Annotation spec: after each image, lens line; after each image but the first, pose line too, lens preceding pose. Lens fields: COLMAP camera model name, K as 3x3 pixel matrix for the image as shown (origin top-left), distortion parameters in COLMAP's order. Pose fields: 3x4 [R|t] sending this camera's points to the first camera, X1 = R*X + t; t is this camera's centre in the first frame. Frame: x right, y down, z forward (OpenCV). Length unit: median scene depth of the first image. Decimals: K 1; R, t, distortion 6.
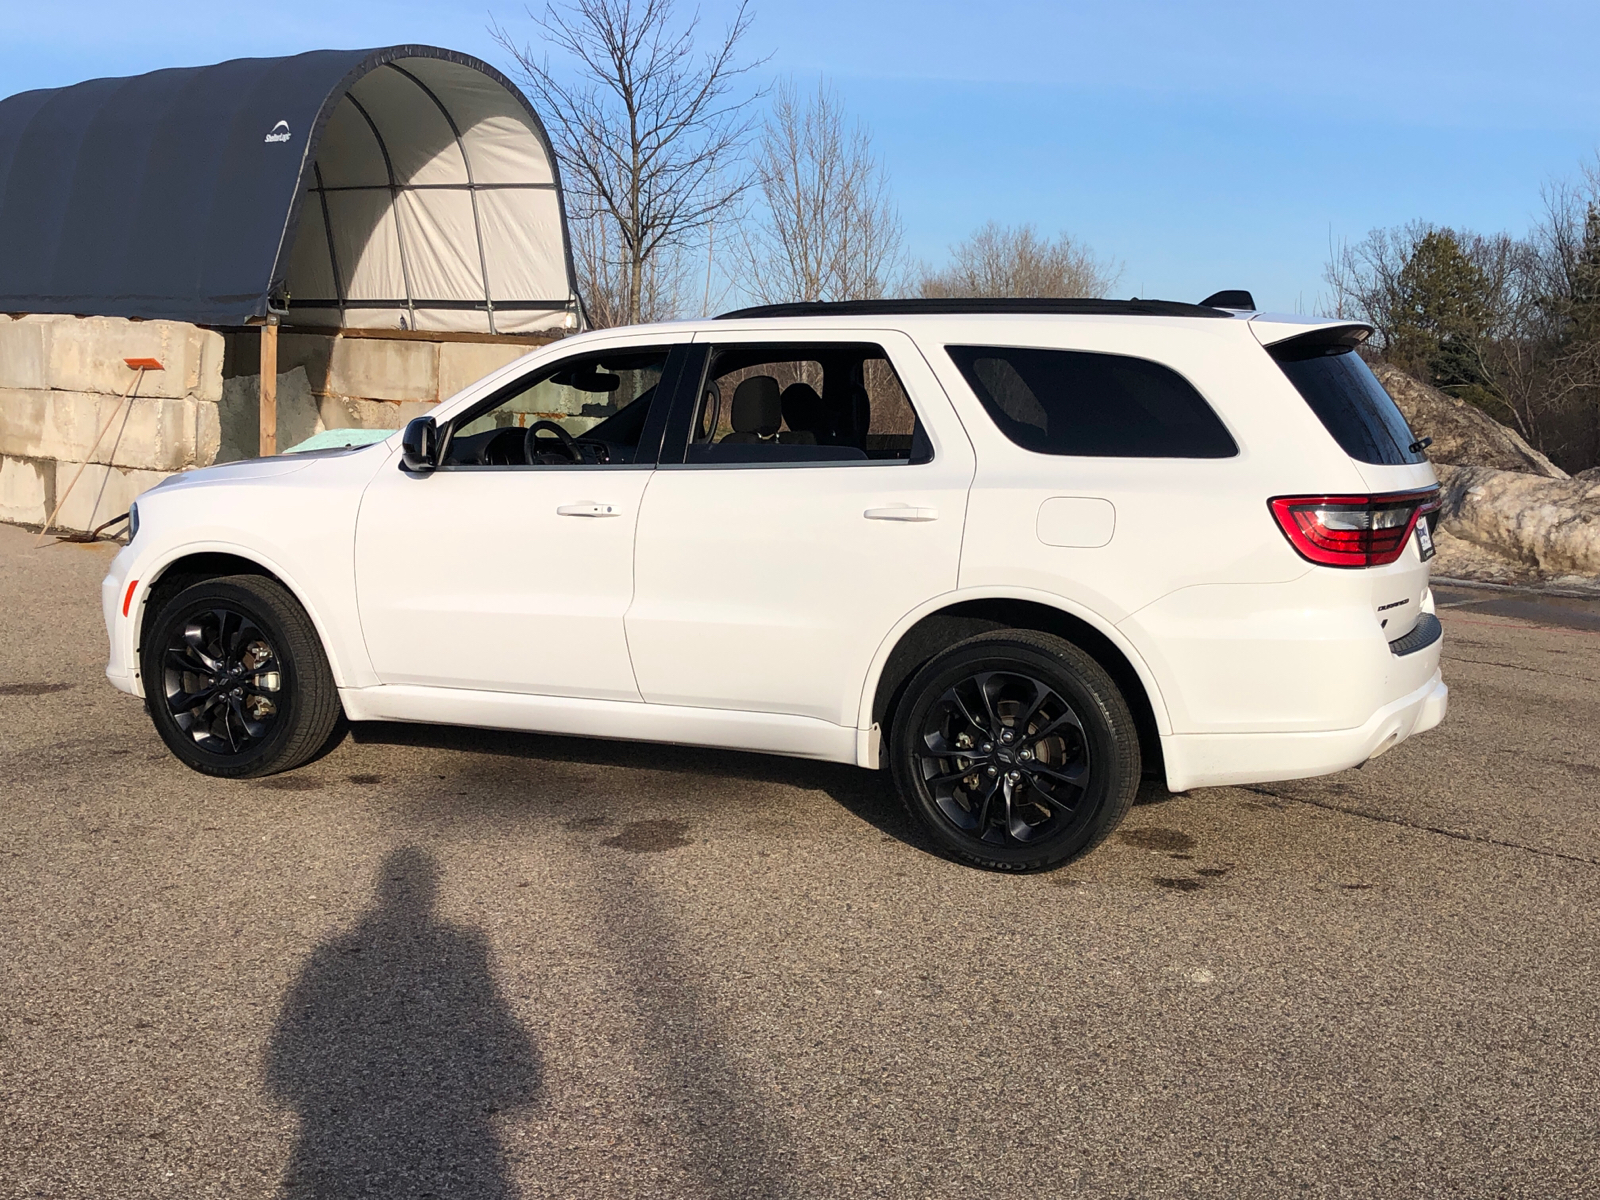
lens RADIAL K [[1911.5, 0, 794.5], [0, 1911.5, 576.8], [0, 0, 1]] dist [0.168861, -0.584984]
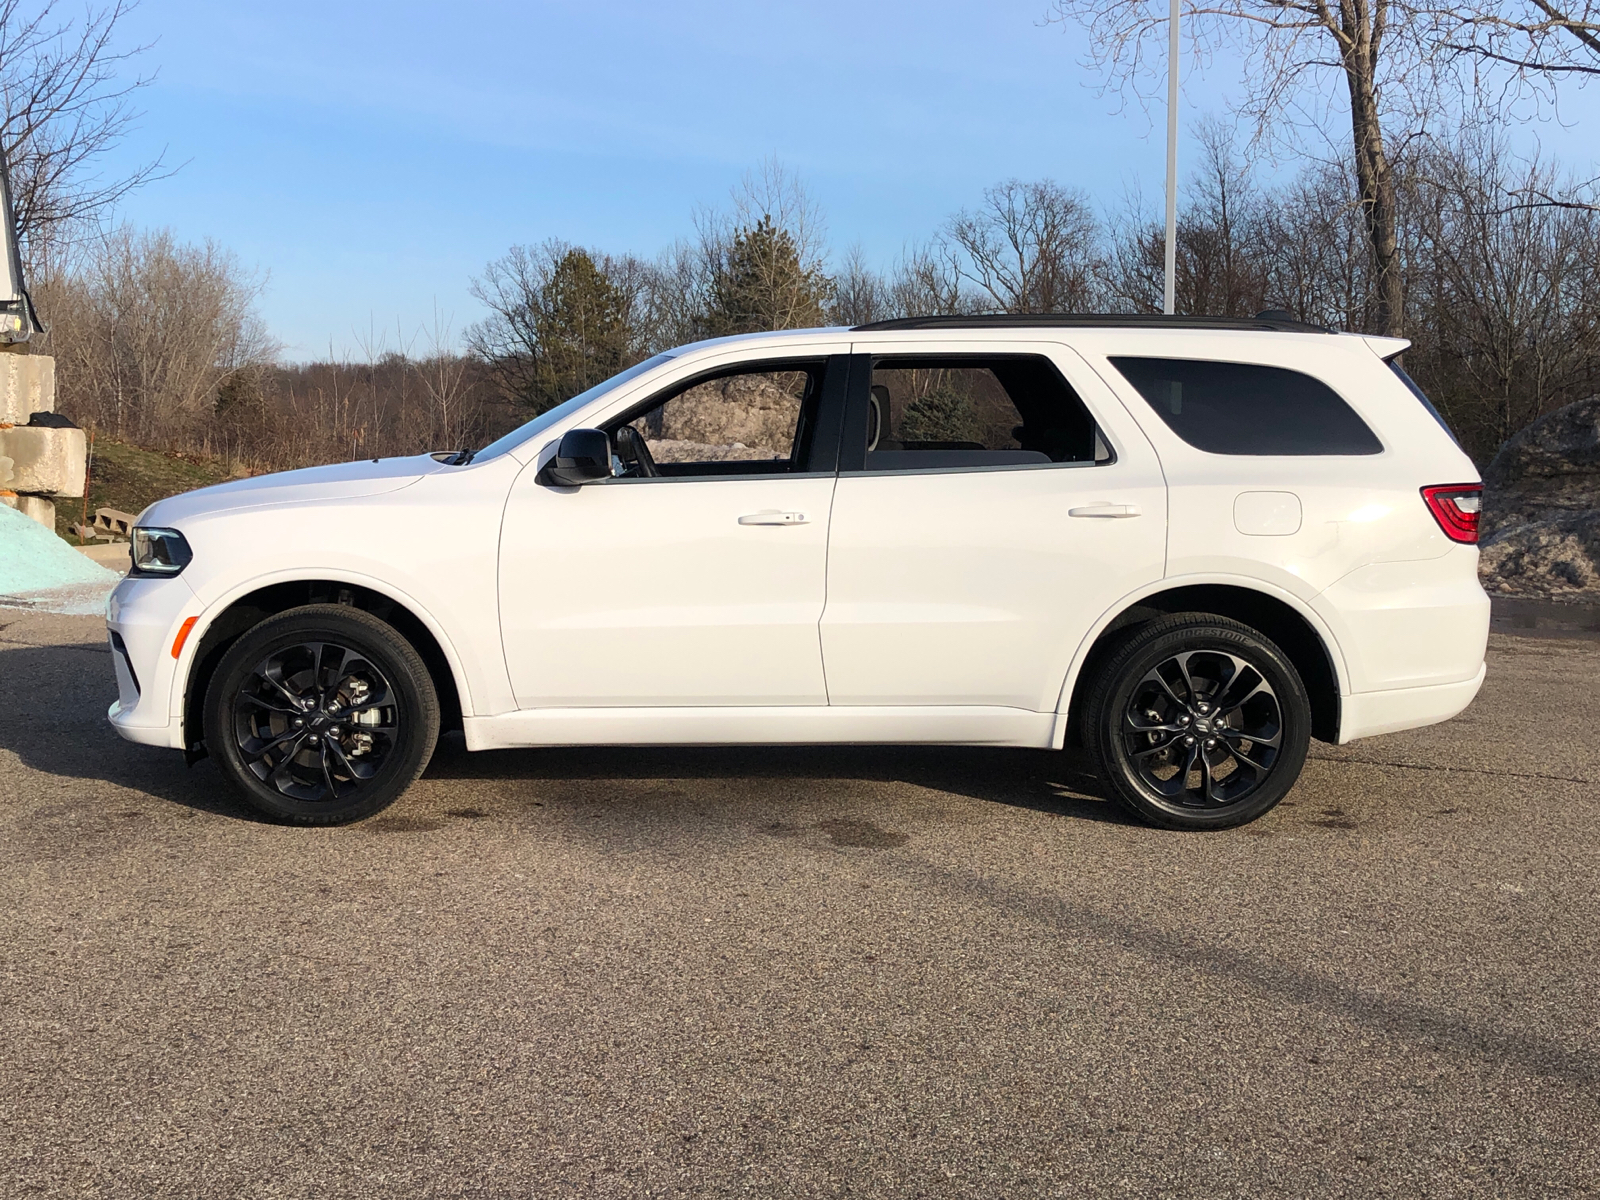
lens RADIAL K [[1911.5, 0, 794.5], [0, 1911.5, 576.8], [0, 0, 1]] dist [0.168861, -0.584984]
pose [[0.898380, -0.044511, 0.436959, -0.536287], [0.046804, 0.998889, 0.005523, -0.009303], [-0.436719, 0.015489, 0.899465, 0.089192]]
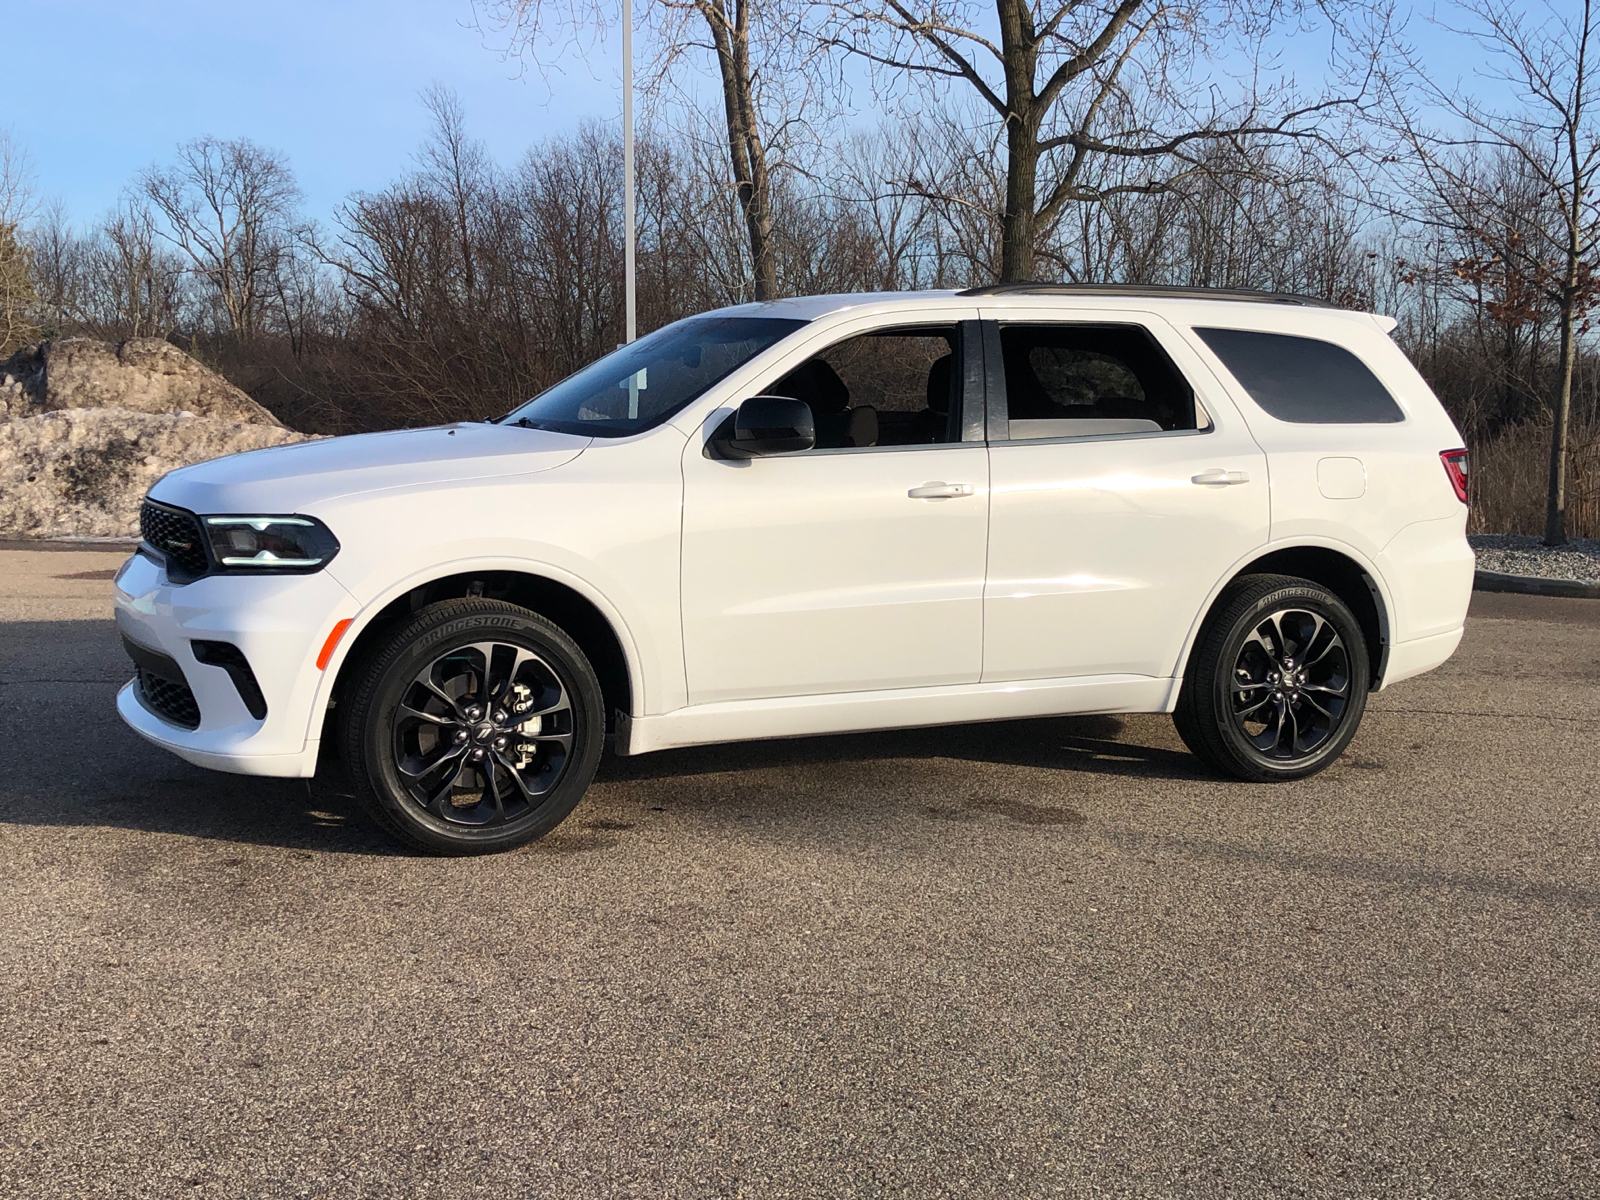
lens RADIAL K [[1911.5, 0, 794.5], [0, 1911.5, 576.8], [0, 0, 1]] dist [0.168861, -0.584984]
pose [[0.637774, -0.078665, 0.766196, -0.893038], [0.068508, 0.996622, 0.045297, -0.040224], [-0.767170, 0.023601, 0.641009, 0.435612]]
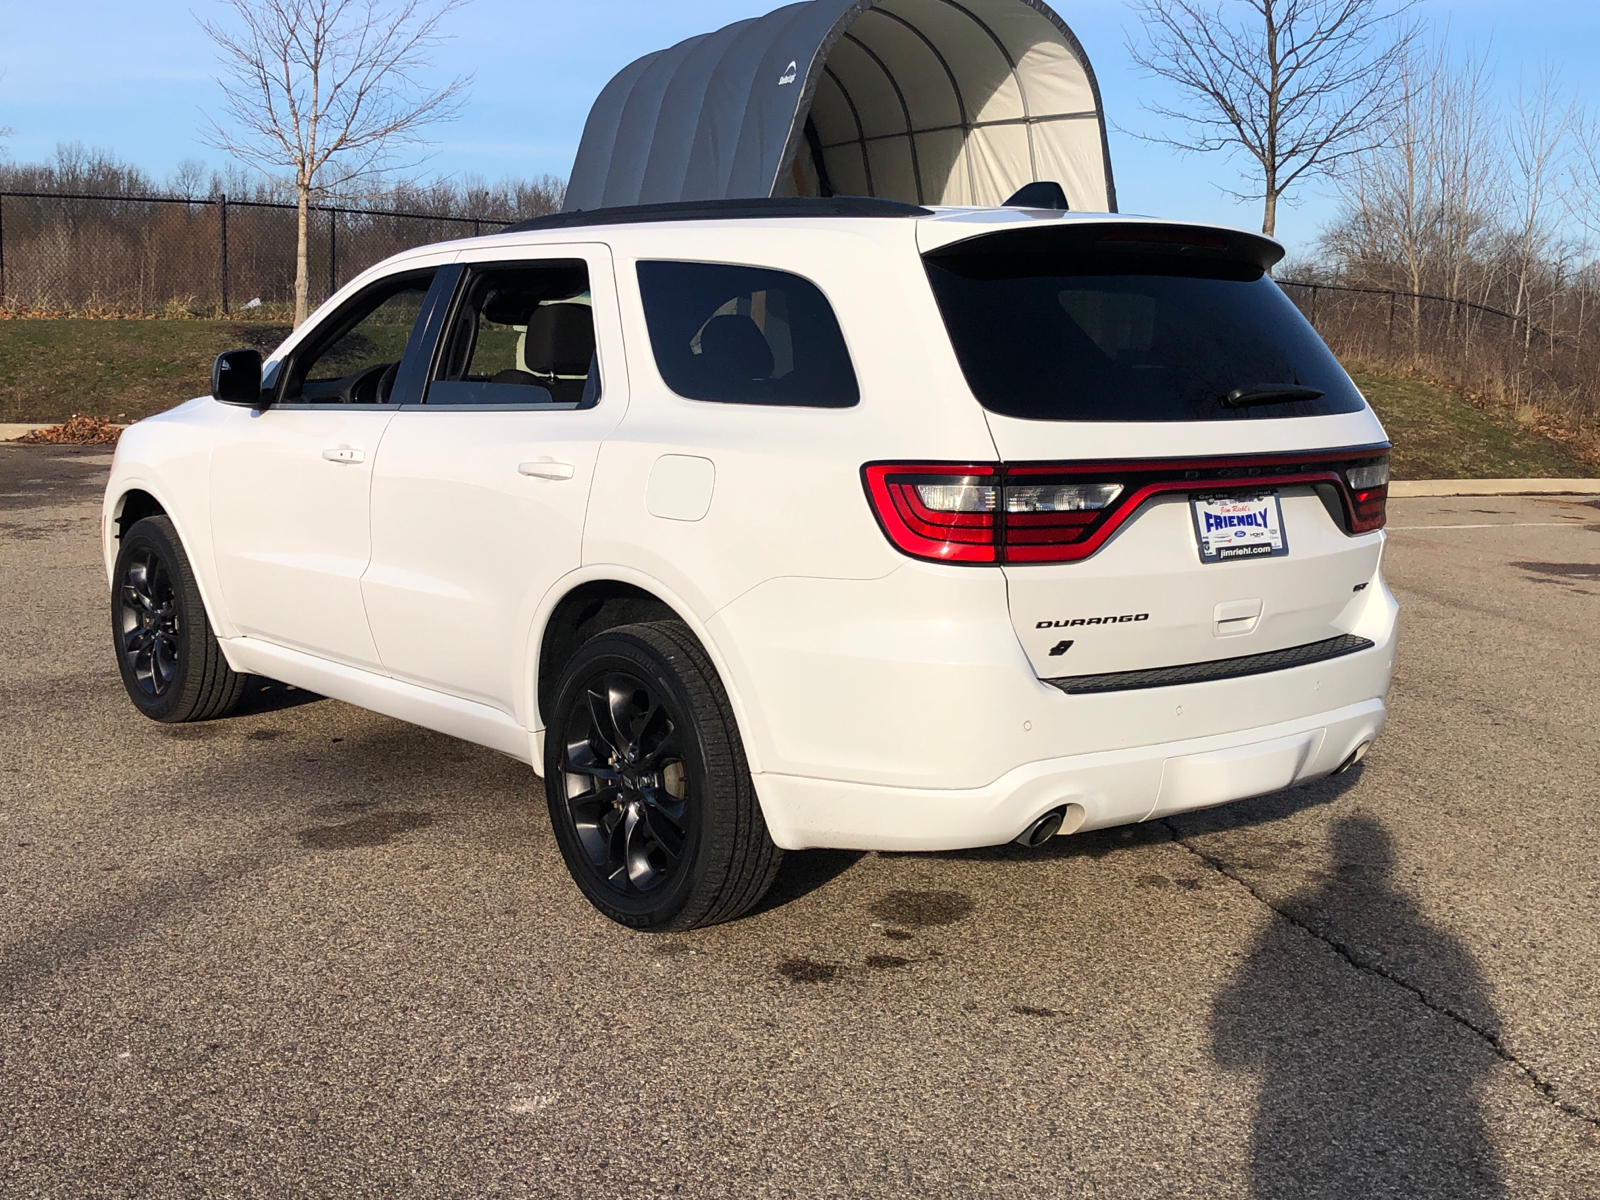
lens RADIAL K [[1911.5, 0, 794.5], [0, 1911.5, 576.8], [0, 0, 1]] dist [0.168861, -0.584984]
pose [[0.895604, 0.056401, -0.441263, 0.471635], [-0.045778, 0.998349, 0.034695, -0.019127], [0.442491, -0.010873, 0.896707, 0.292337]]
